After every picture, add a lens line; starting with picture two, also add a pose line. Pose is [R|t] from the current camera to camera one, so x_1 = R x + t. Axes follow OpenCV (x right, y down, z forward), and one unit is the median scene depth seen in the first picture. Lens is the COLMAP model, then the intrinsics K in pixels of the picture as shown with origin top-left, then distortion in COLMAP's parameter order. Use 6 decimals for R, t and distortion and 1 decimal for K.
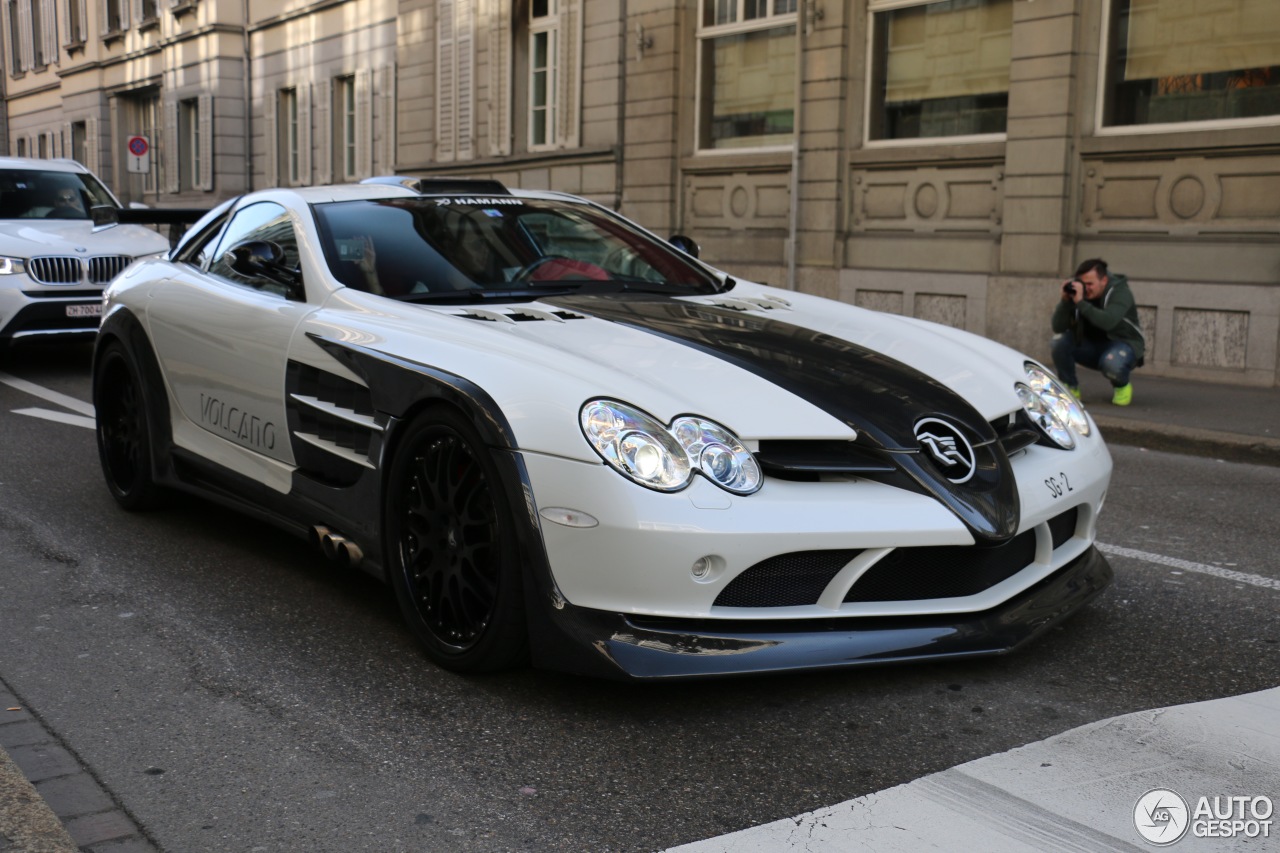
lens RADIAL K [[1548.9, 0, 669.2], [0, 1548.9, 438.1], [0, 0, 1]] dist [-0.001358, 0.000000]
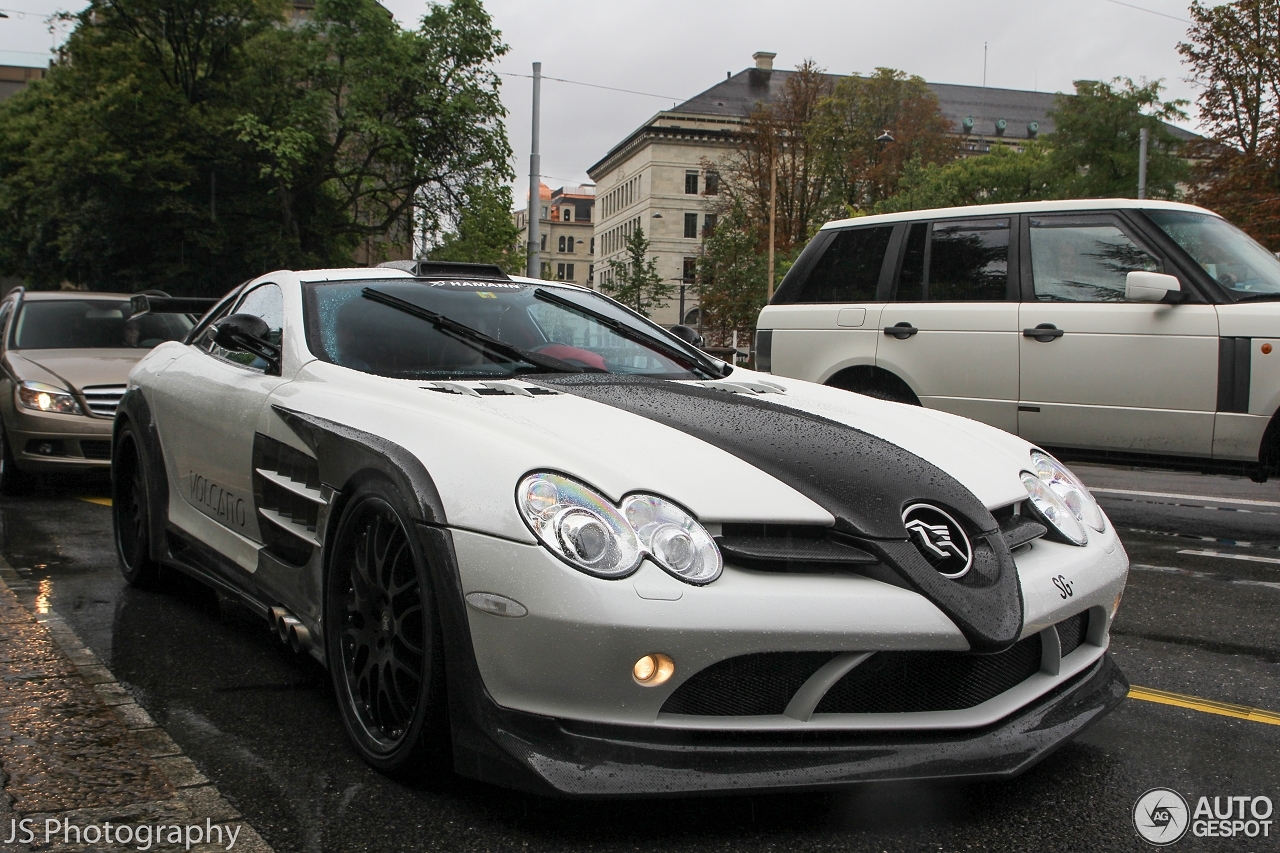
lens RADIAL K [[1348.1, 0, 631.3], [0, 1348.1, 431.2], [0, 0, 1]] dist [-0.060828, 0.000000]
pose [[0.997284, 0.020337, -0.070786, 0.053560], [-0.026102, 0.996332, -0.081498, 0.011843], [0.068869, 0.083125, 0.994157, 0.210630]]
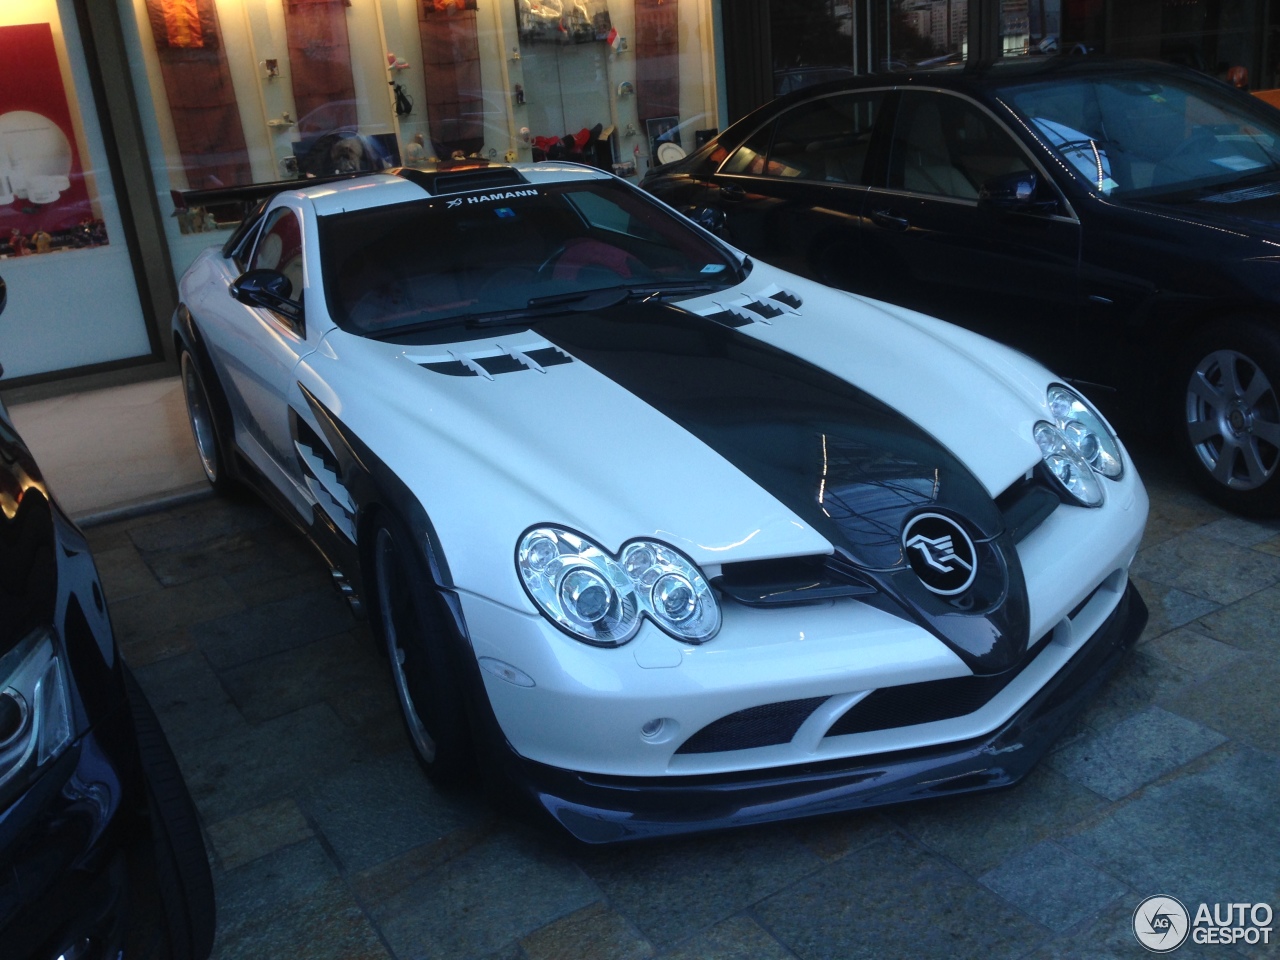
lens RADIAL K [[1176.4, 0, 644.0], [0, 1176.4, 475.4], [0, 0, 1]] dist [0.078107, 0.000000]
pose [[0.990018, -0.033900, -0.136804, 0.097395], [0.061361, 0.977496, 0.201831, -0.167987], [0.126883, -0.208211, 0.969819, 0.313474]]
